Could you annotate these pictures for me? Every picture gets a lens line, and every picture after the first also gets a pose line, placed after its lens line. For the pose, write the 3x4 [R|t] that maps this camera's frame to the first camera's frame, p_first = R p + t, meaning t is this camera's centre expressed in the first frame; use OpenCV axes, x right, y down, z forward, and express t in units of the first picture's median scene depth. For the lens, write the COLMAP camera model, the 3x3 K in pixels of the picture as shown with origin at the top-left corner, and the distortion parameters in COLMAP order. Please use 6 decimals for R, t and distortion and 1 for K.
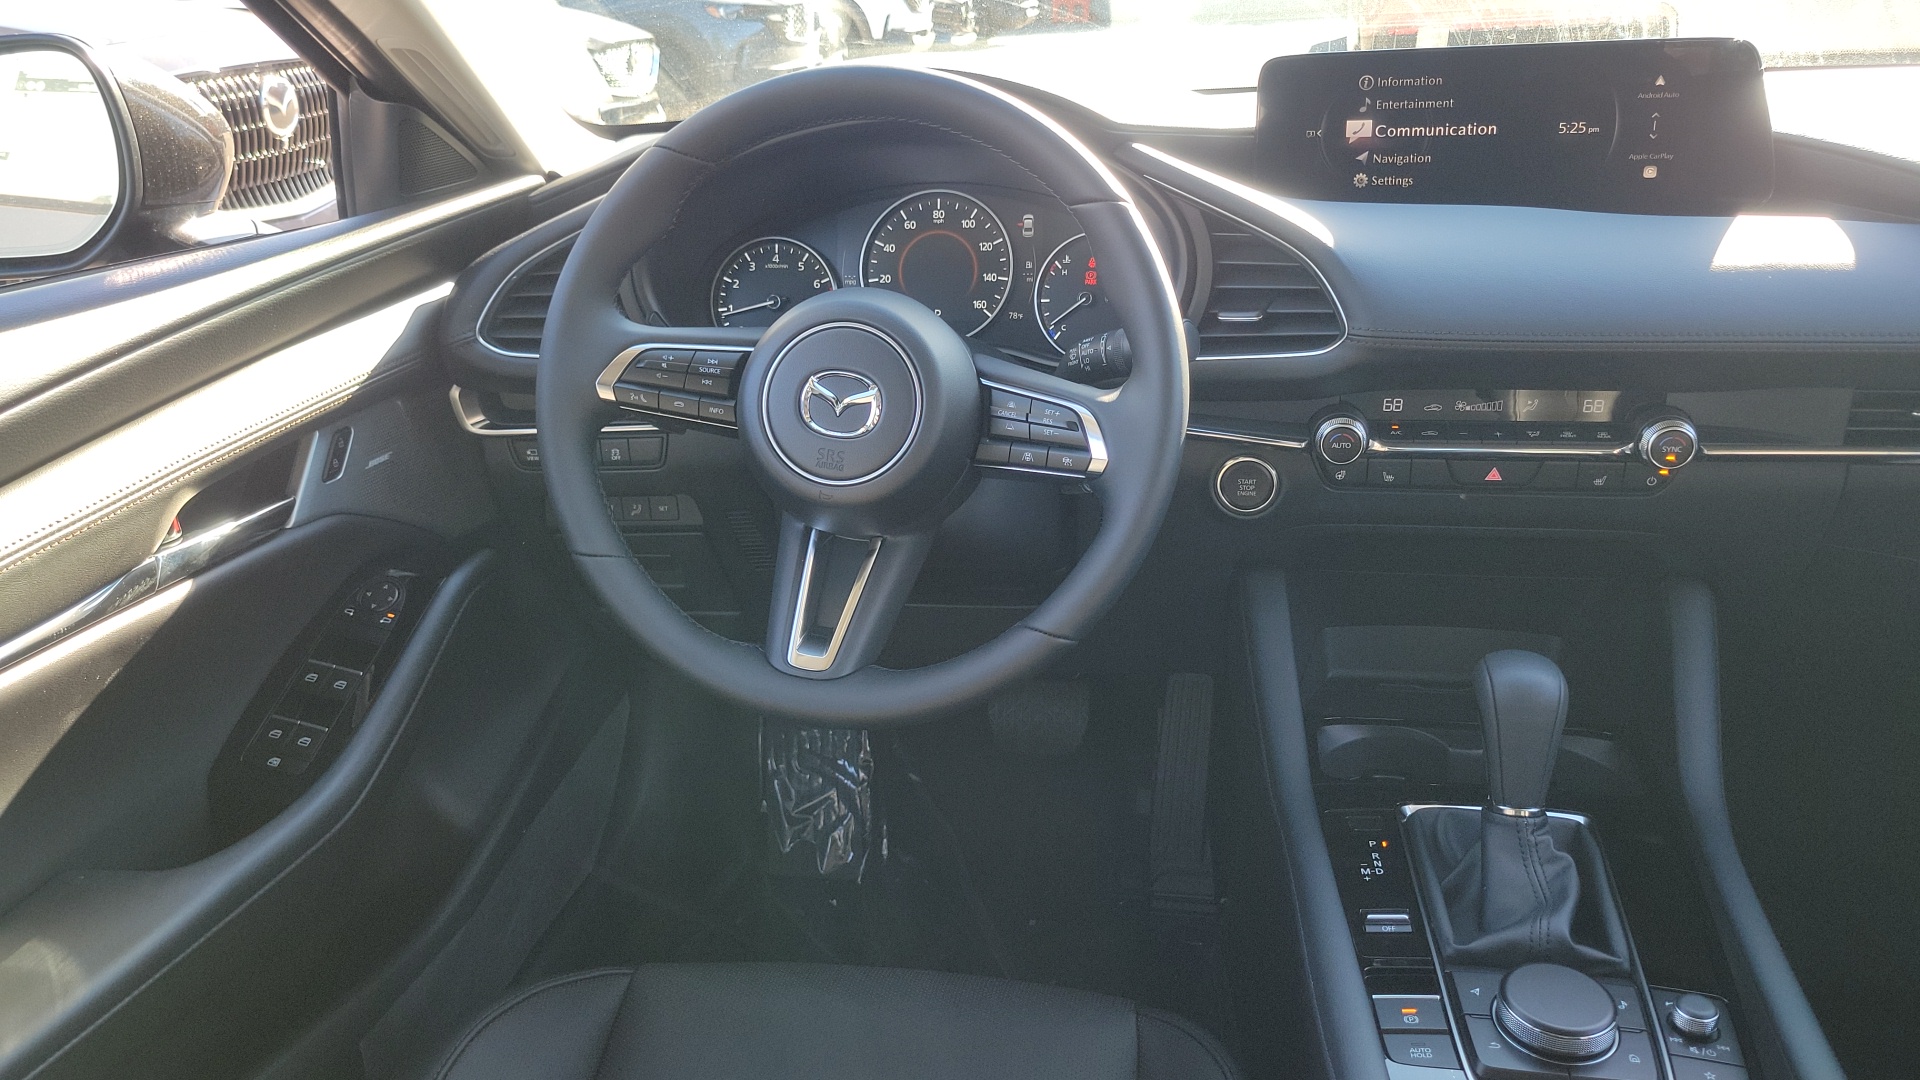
lens RADIAL K [[1423.4, 0, 958.2], [0, 1423.4, 561.5], [0, 0, 1]] dist [-0.023529, -0.013030]
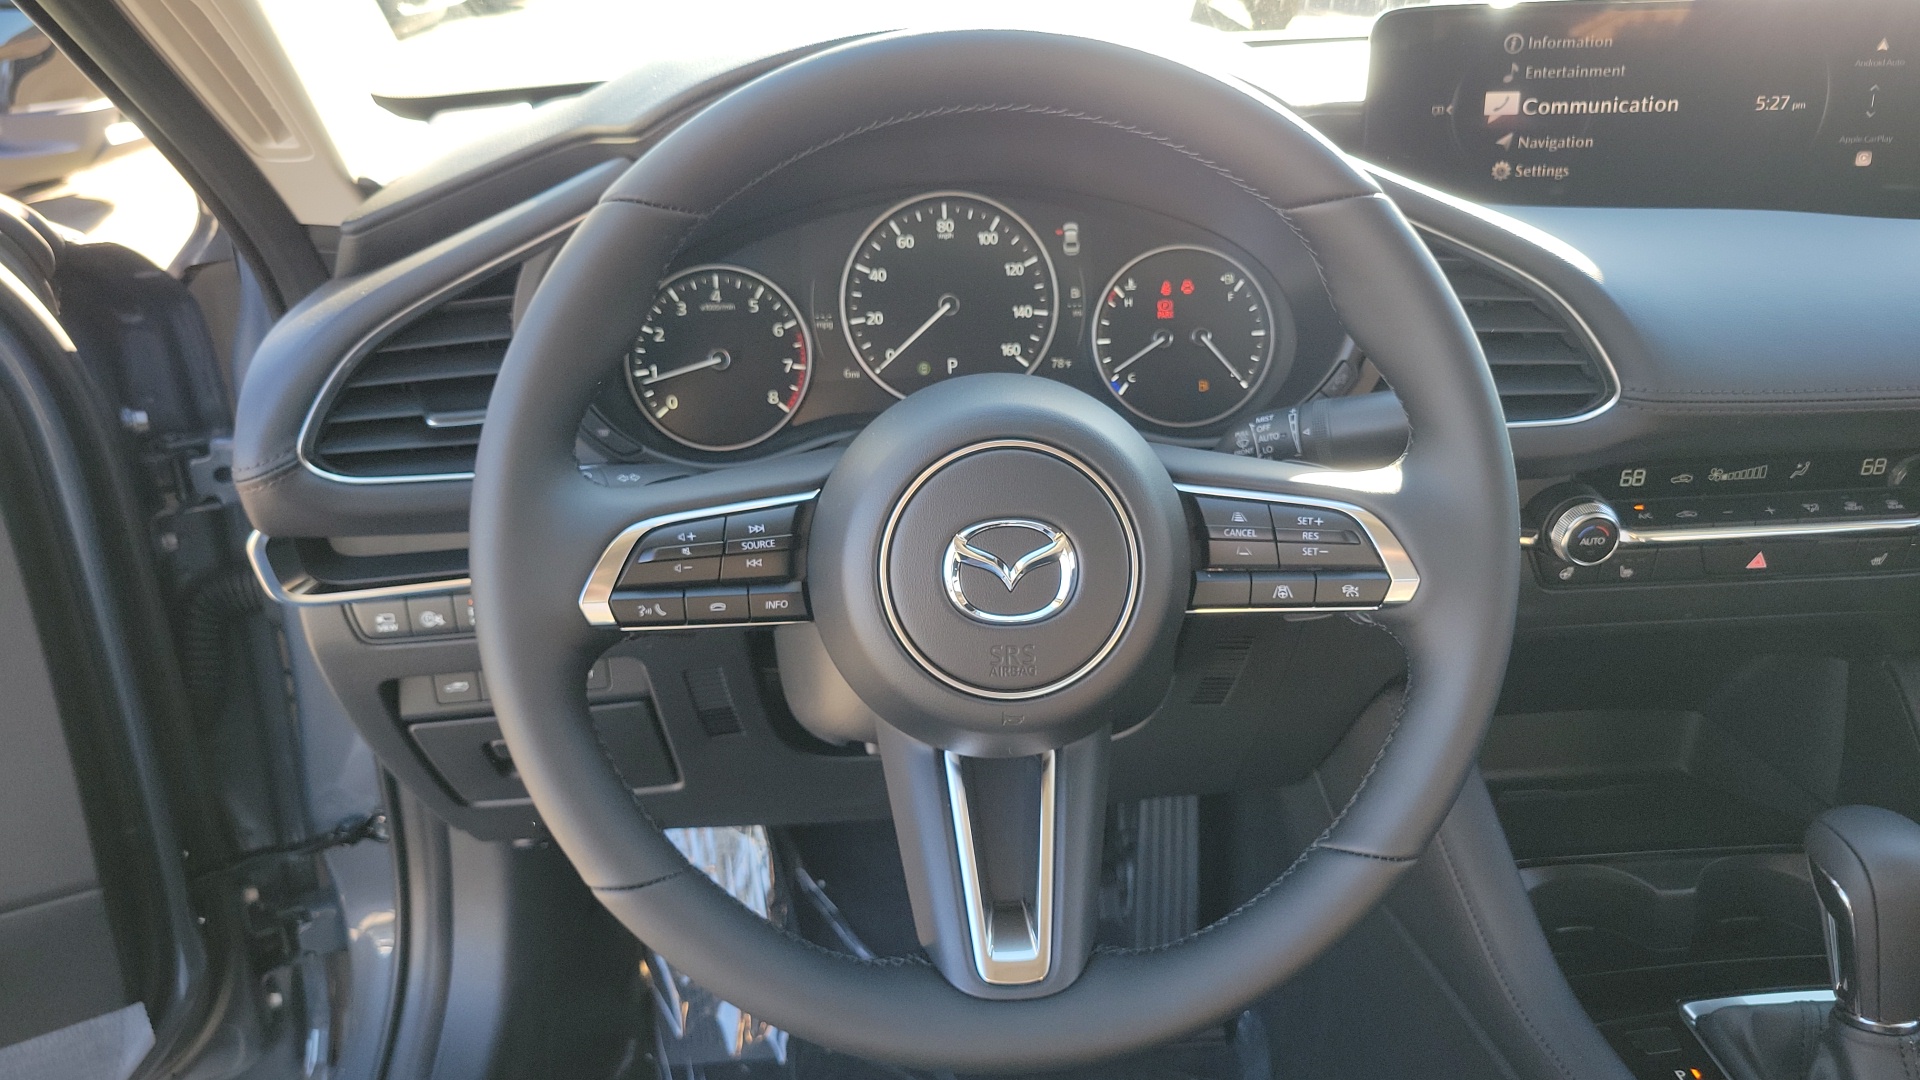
lens RADIAL K [[1423.4, 0, 957.9], [0, 1423.4, 525.0], [0, 0, 1]] dist [-0.023529, -0.013030]
pose [[0.971173, -0.077020, 0.225592, -0.191236], [0.073767, 0.997014, 0.022829, -0.116669], [-0.226676, -0.005530, 0.973954, 0.318280]]
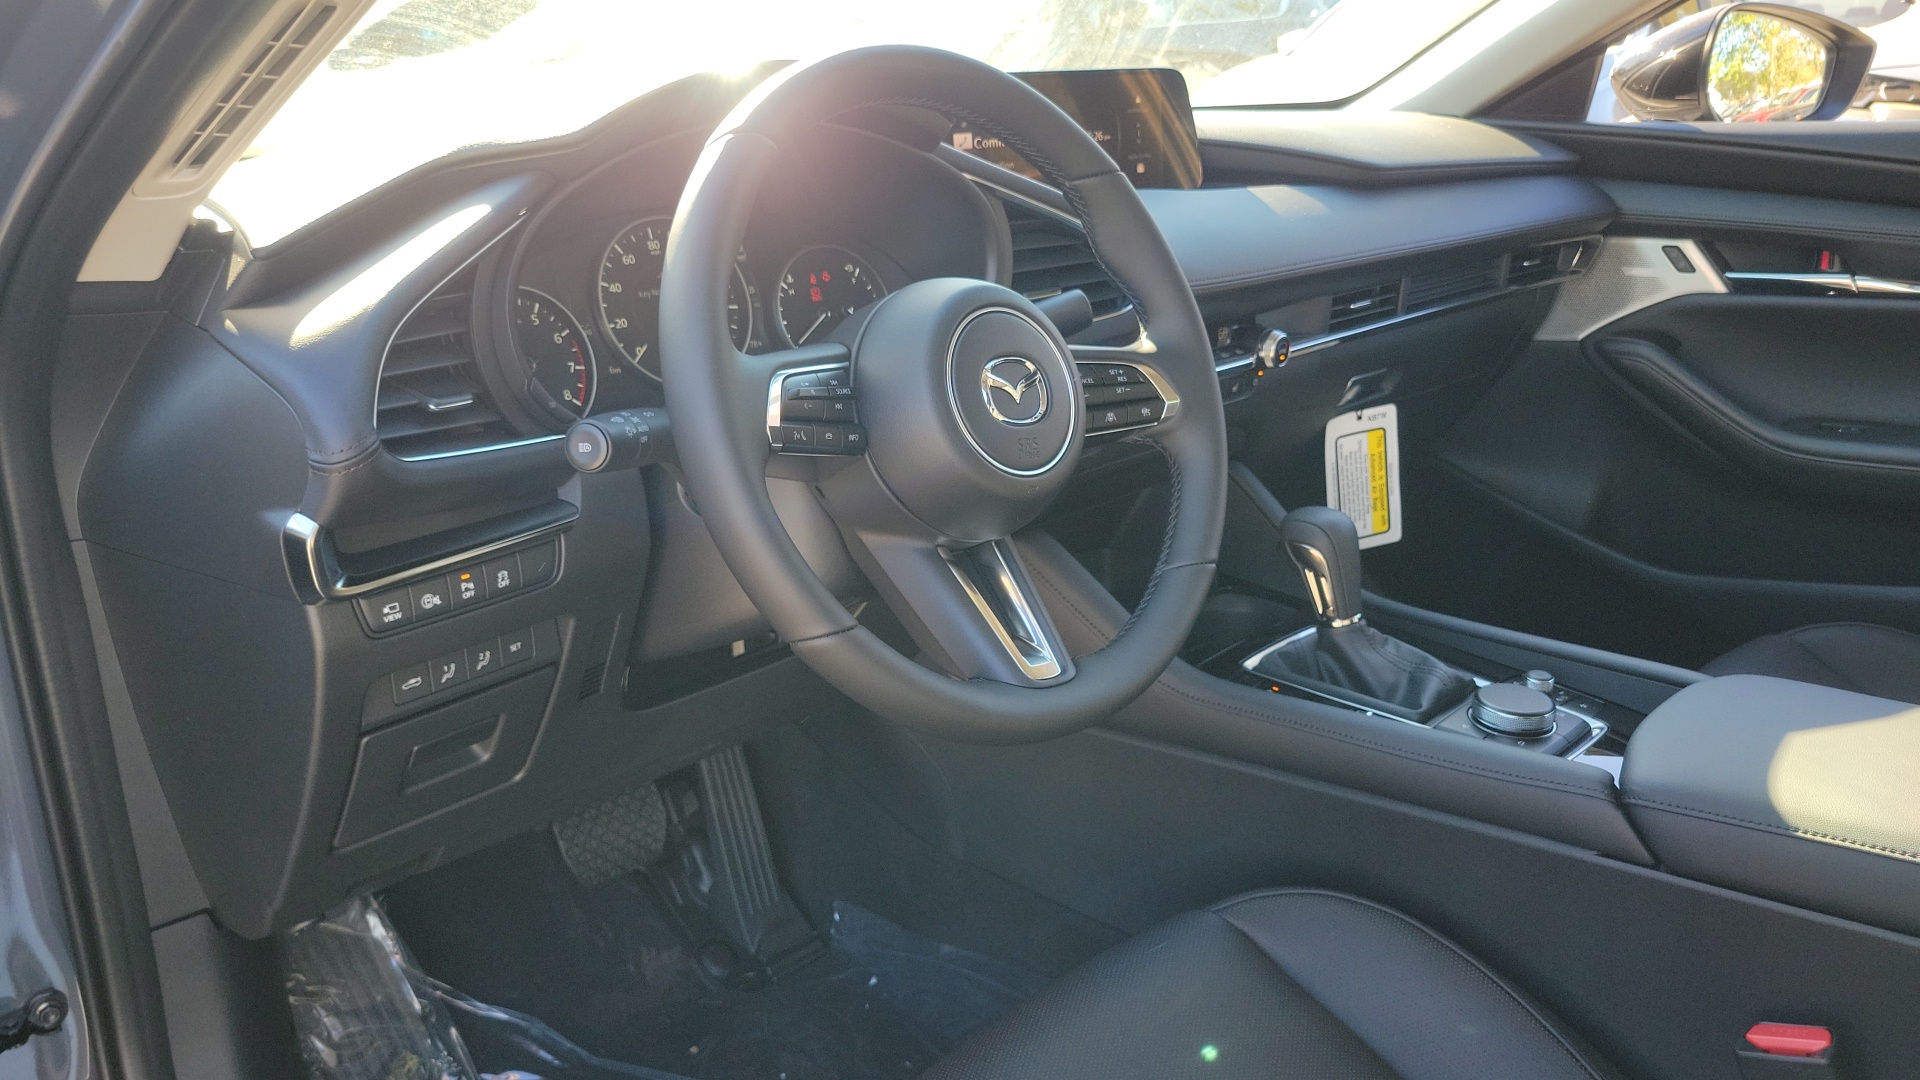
lens RADIAL K [[1423.4, 0, 958.4], [0, 1423.4, 536.4], [0, 0, 1]] dist [-0.023529, -0.013030]
pose [[0.560225, -0.220268, 0.798517, -0.689885], [0.304972, 0.951130, 0.048403, -0.060814], [-0.770156, 0.216409, 0.600022, 0.386628]]
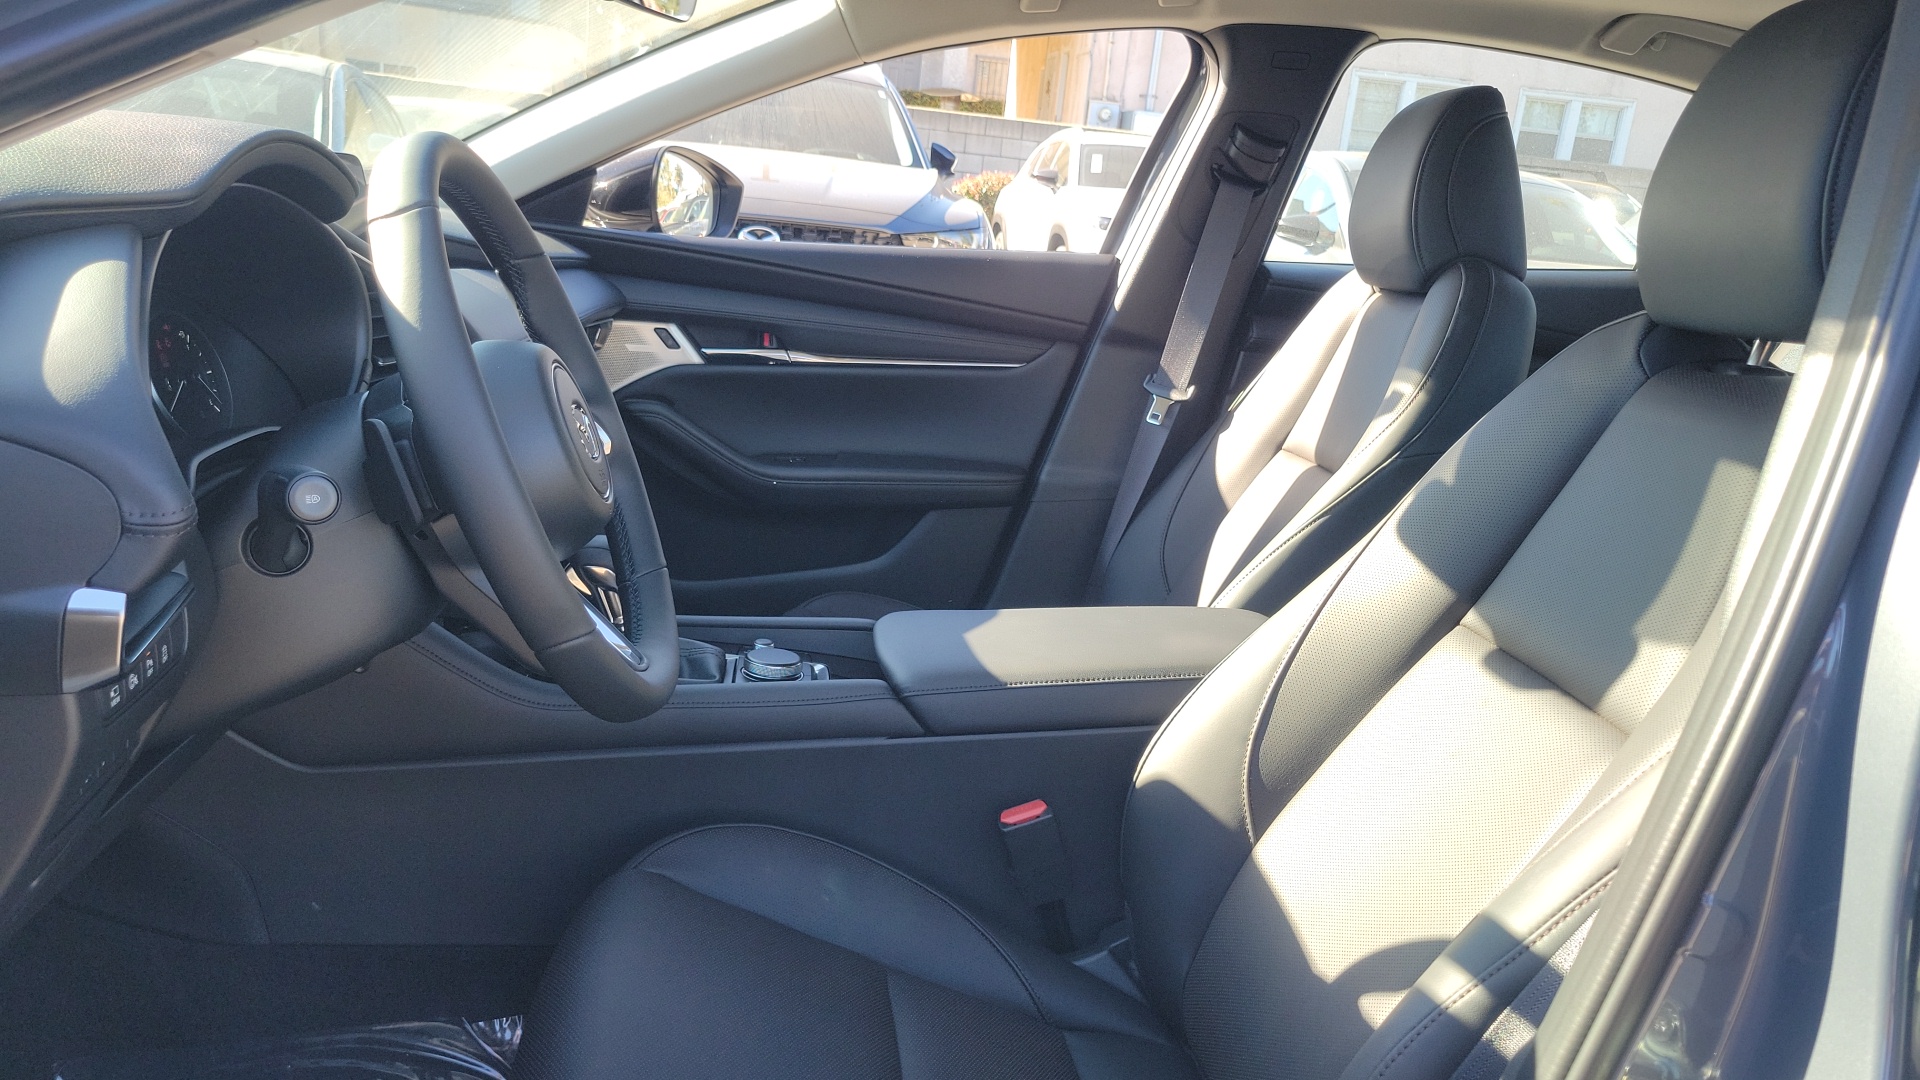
lens RADIAL K [[1423.4, 0, 959.5], [0, 1423.4, 535.7], [0, 0, 1]] dist [-0.023529, -0.013030]
pose [[-0.307533, -0.187375, 0.932906, -0.990125], [0.281670, 0.918554, 0.277345, -0.212419], [-0.908892, 0.348064, -0.229708, 0.805735]]
